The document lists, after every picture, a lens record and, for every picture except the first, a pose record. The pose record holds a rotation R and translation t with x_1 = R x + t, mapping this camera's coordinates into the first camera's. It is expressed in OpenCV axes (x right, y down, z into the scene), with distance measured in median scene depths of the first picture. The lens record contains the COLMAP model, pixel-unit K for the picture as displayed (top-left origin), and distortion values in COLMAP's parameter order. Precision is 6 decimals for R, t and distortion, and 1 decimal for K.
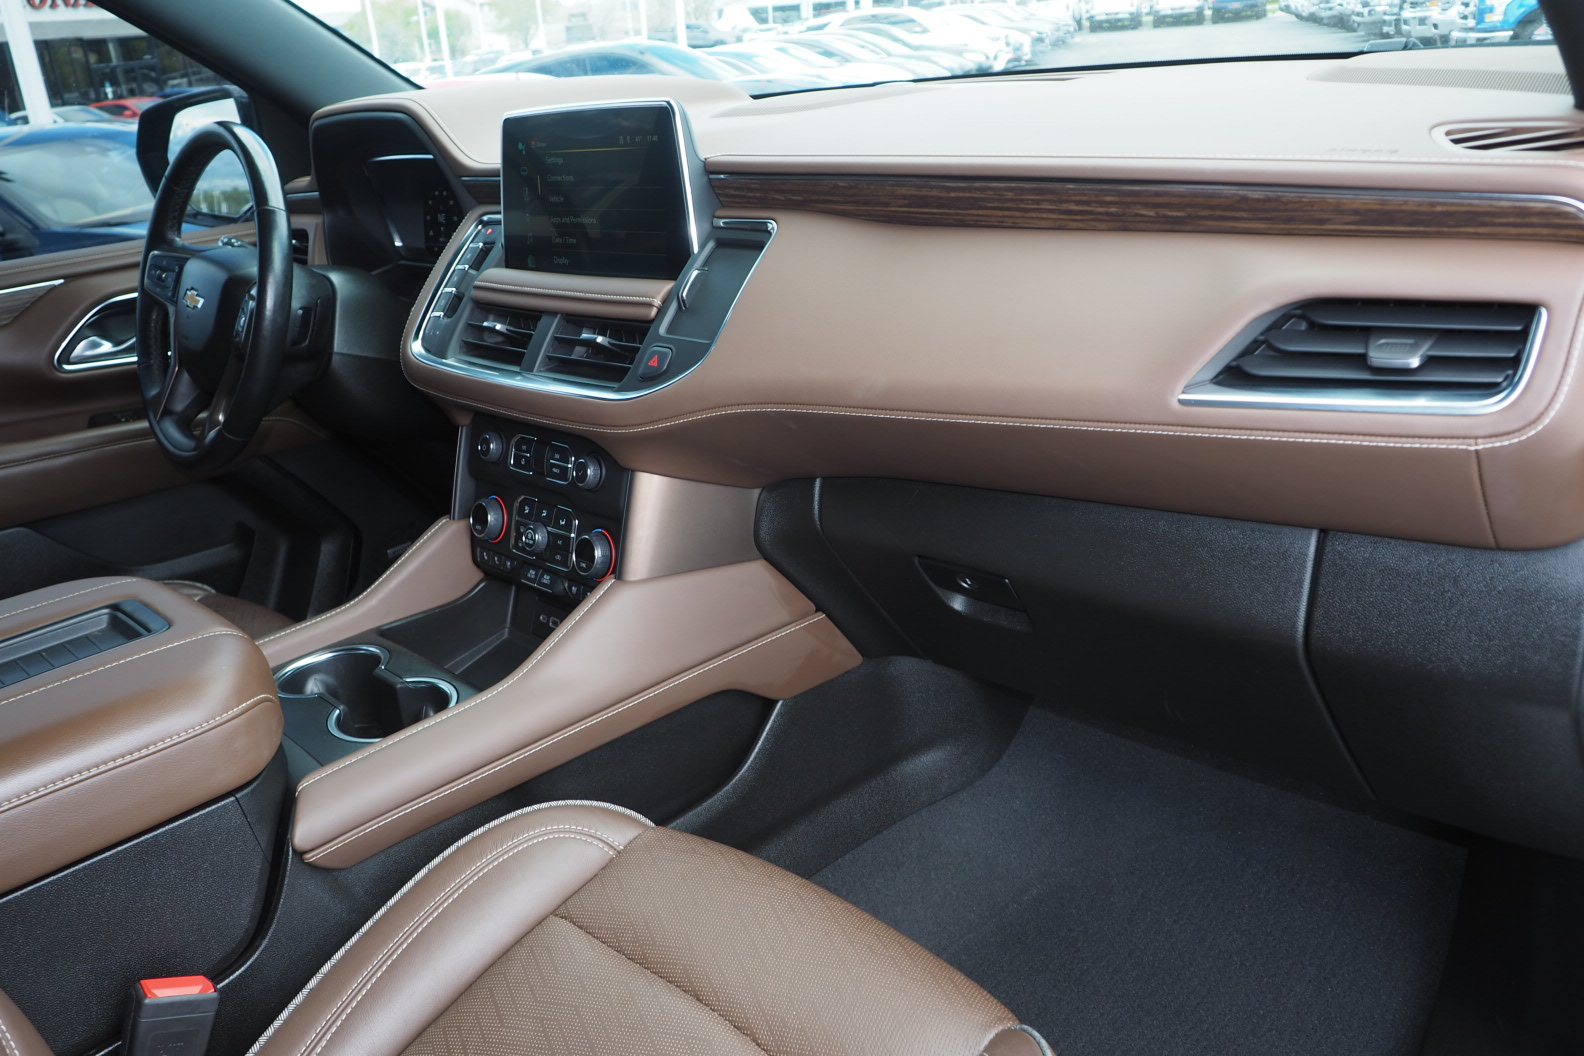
lens RADIAL K [[1271.6, 0, 775.8], [0, 1271.6, 533.0], [0, 0, 1]] dist [-0.015714, -0.001642]
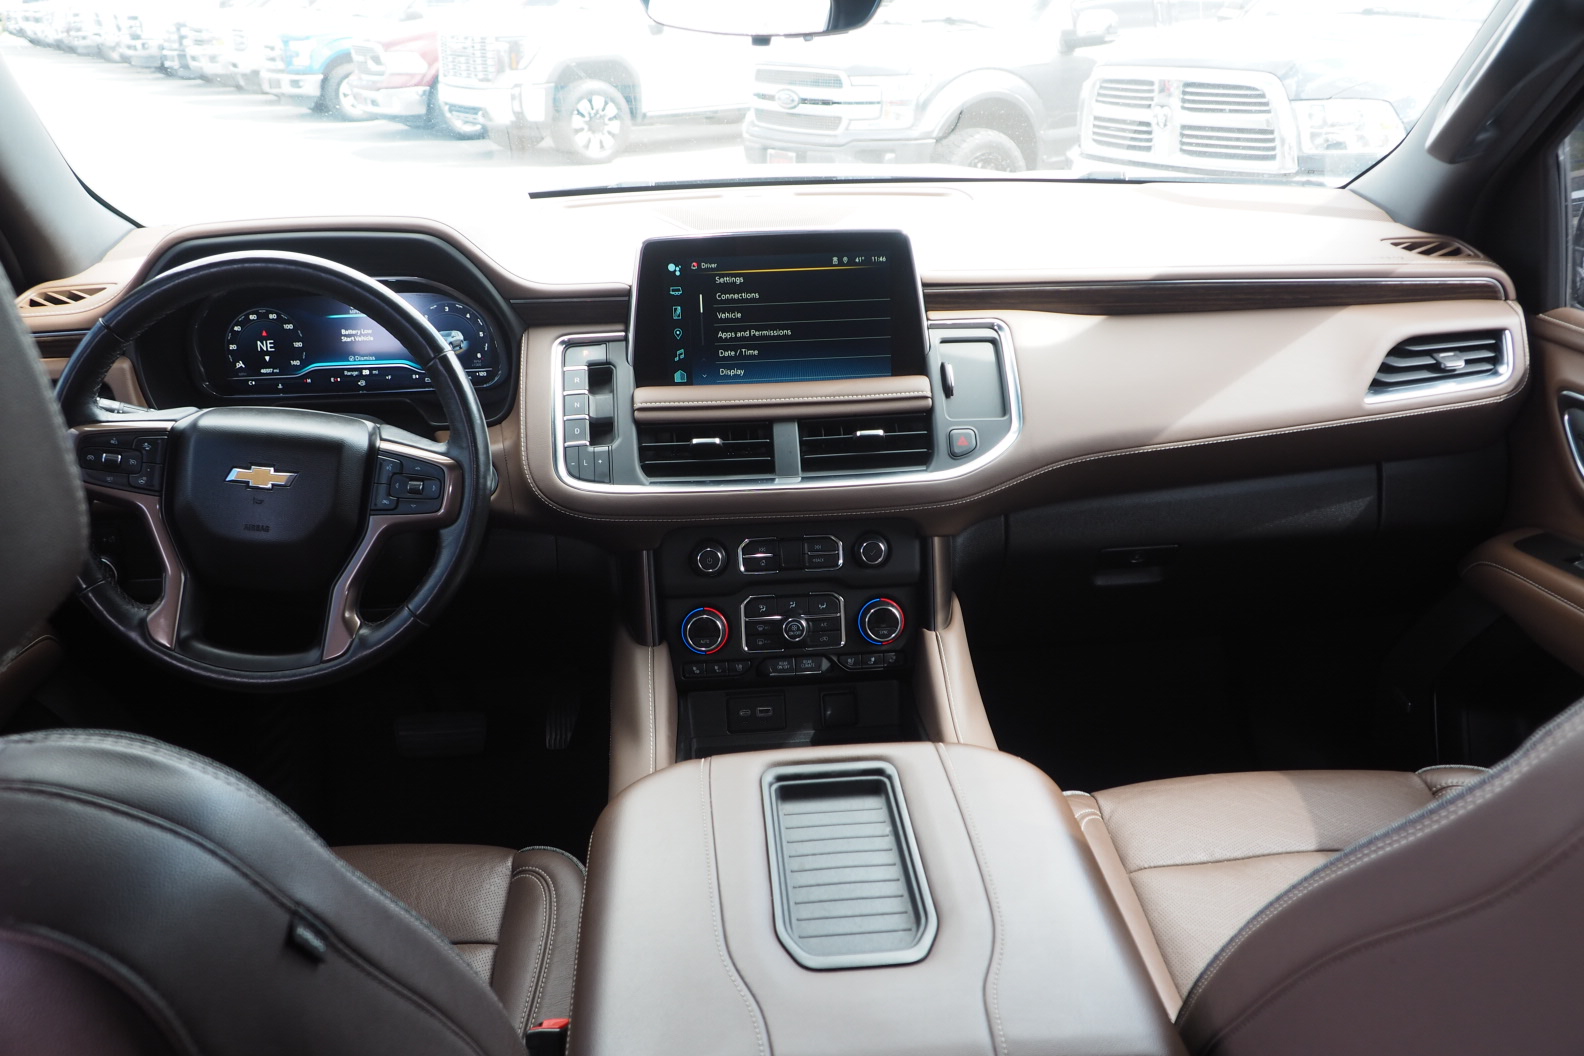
lens RADIAL K [[1326.3, 0, 790.6], [0, 1326.3, 513.4], [0, 0, 1]] dist [-0.022788, 0.011548]
pose [[0.637396, -0.195549, 0.745310, -0.994660], [0.230687, 0.971324, 0.057563, -0.153673], [-0.735193, 0.135243, 0.664229, 0.248348]]
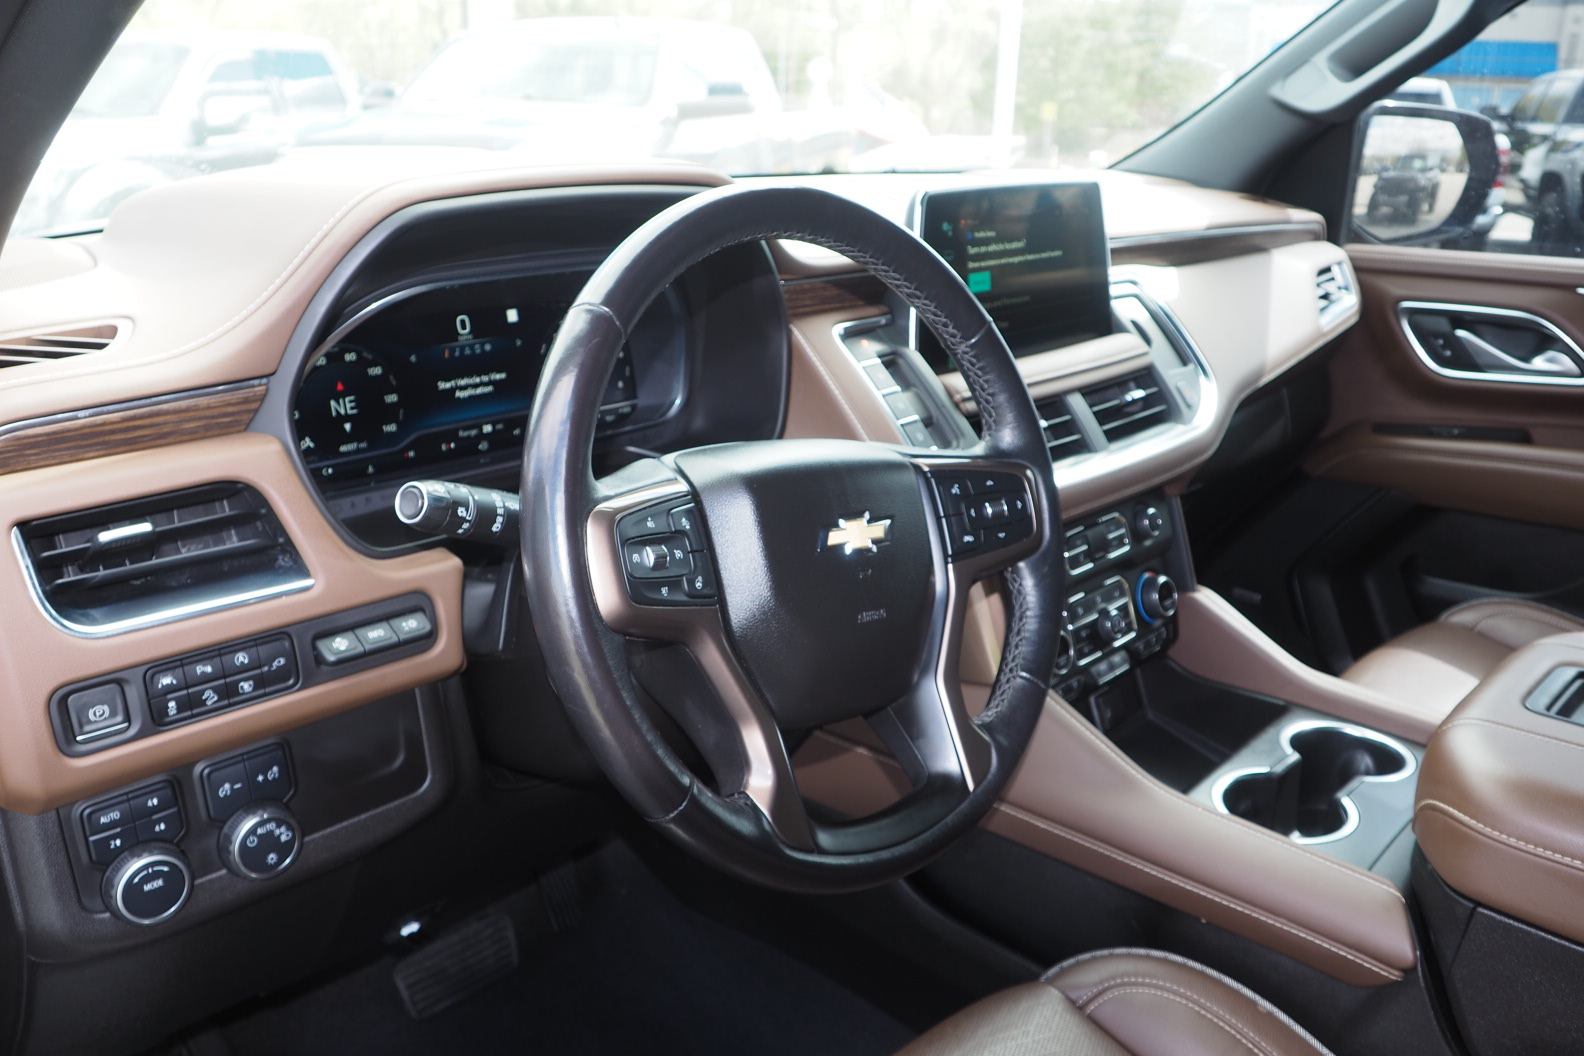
lens RADIAL K [[1271.6, 0, 798.2], [0, 1271.6, 542.8], [0, 0, 1]] dist [-0.015714, -0.001642]
pose [[-0.028542, -0.230338, 0.972692, -1.081399], [0.355087, 0.907285, 0.225269, -0.344126], [-0.934397, 0.351820, 0.055895, 1.134085]]
